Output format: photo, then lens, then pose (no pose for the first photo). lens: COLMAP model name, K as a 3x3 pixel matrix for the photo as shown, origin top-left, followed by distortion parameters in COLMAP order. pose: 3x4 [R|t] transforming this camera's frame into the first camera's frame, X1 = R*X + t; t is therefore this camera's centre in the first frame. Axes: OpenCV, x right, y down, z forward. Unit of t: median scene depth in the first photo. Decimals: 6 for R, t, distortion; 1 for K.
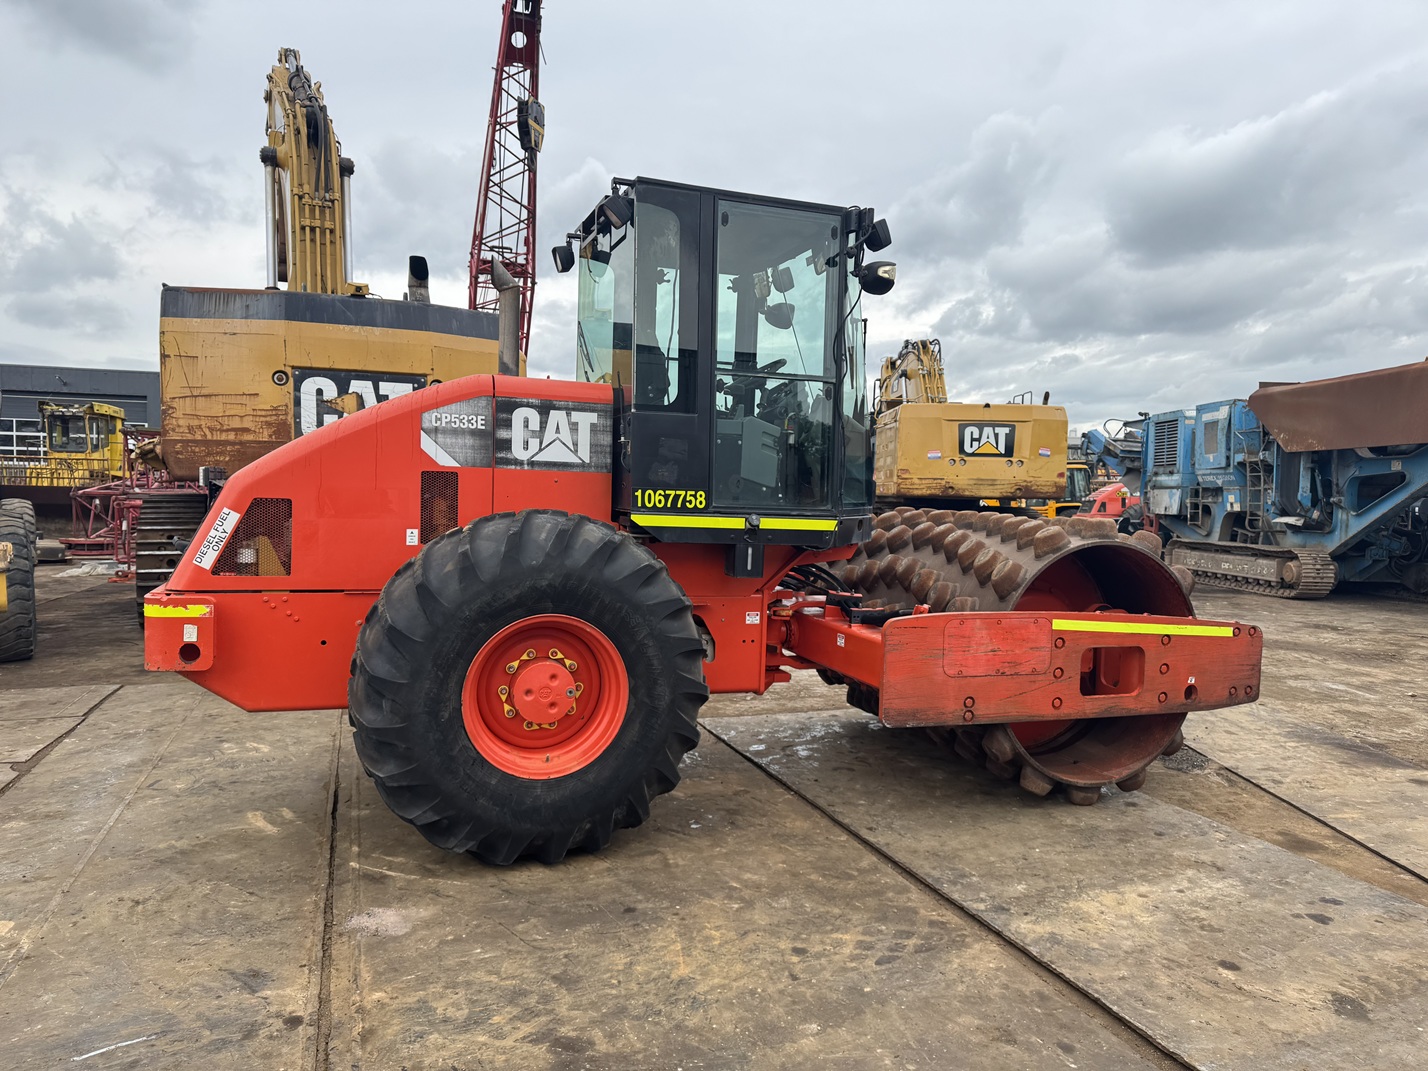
lens RADIAL K [[1002.0, 0, 709.7], [0, 1002.0, 546.6], [0, 0, 1]] dist [0.074894, -0.081761]
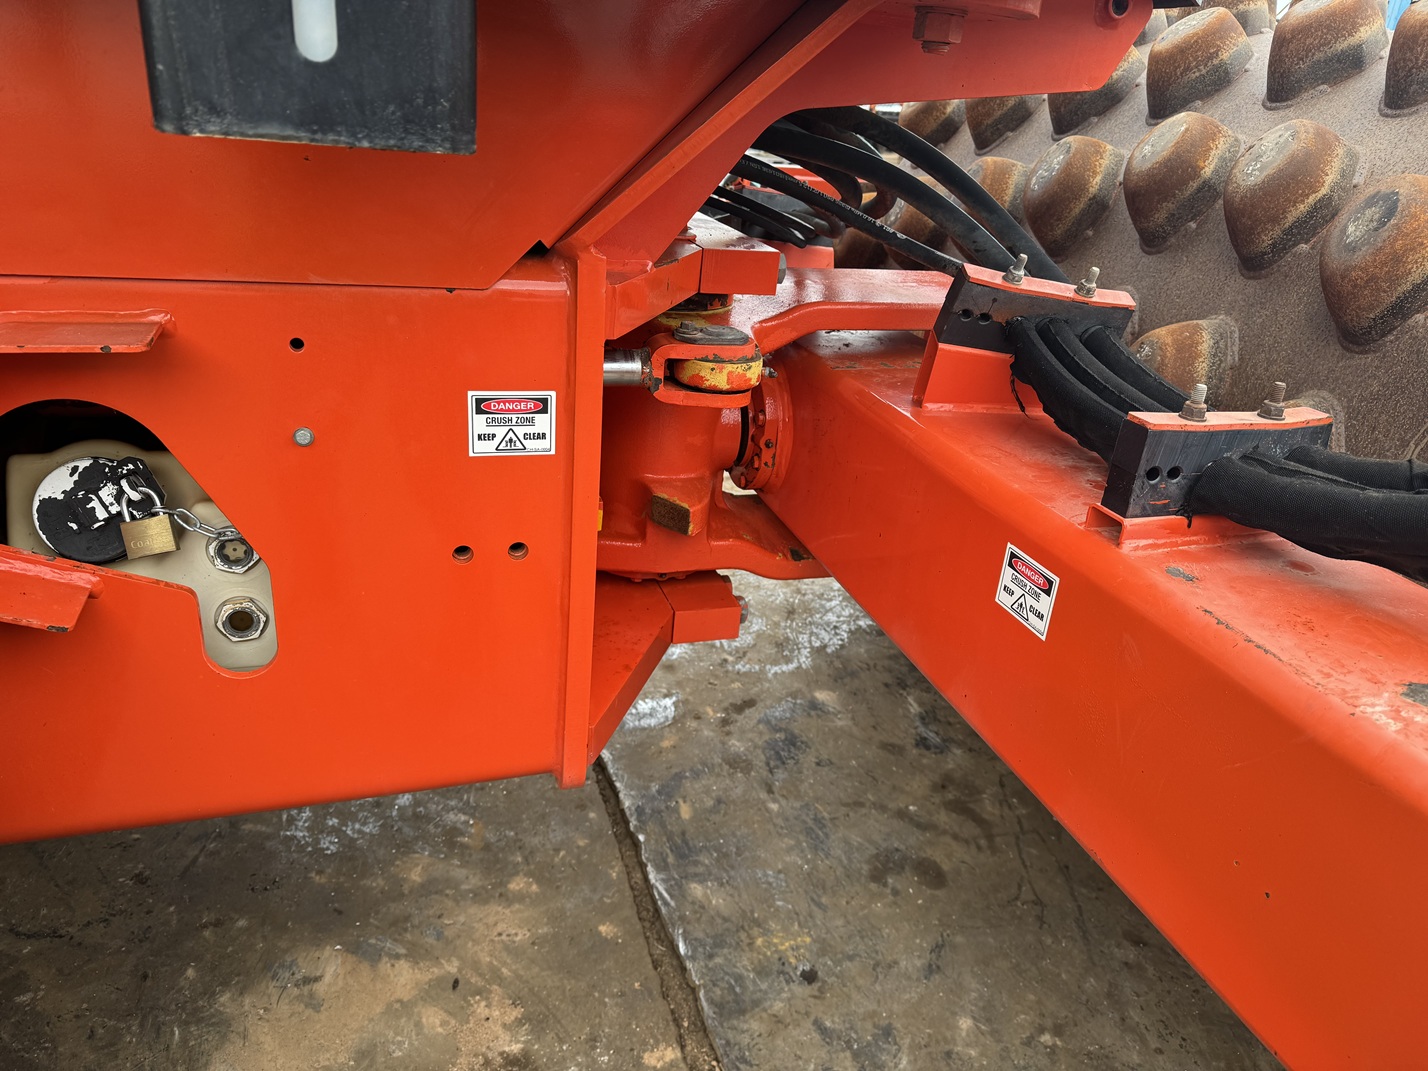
lens RADIAL K [[1002.0, 0, 709.7], [0, 1002.0, 546.6], [0, 0, 1]] dist [0.074894, -0.081761]
pose [[0.998339, 0.057537, -0.003063, 0.085201], [-0.052641, 0.932430, 0.357496, 0.031520], [0.023426, -0.356741, 0.933910, 0.919404]]
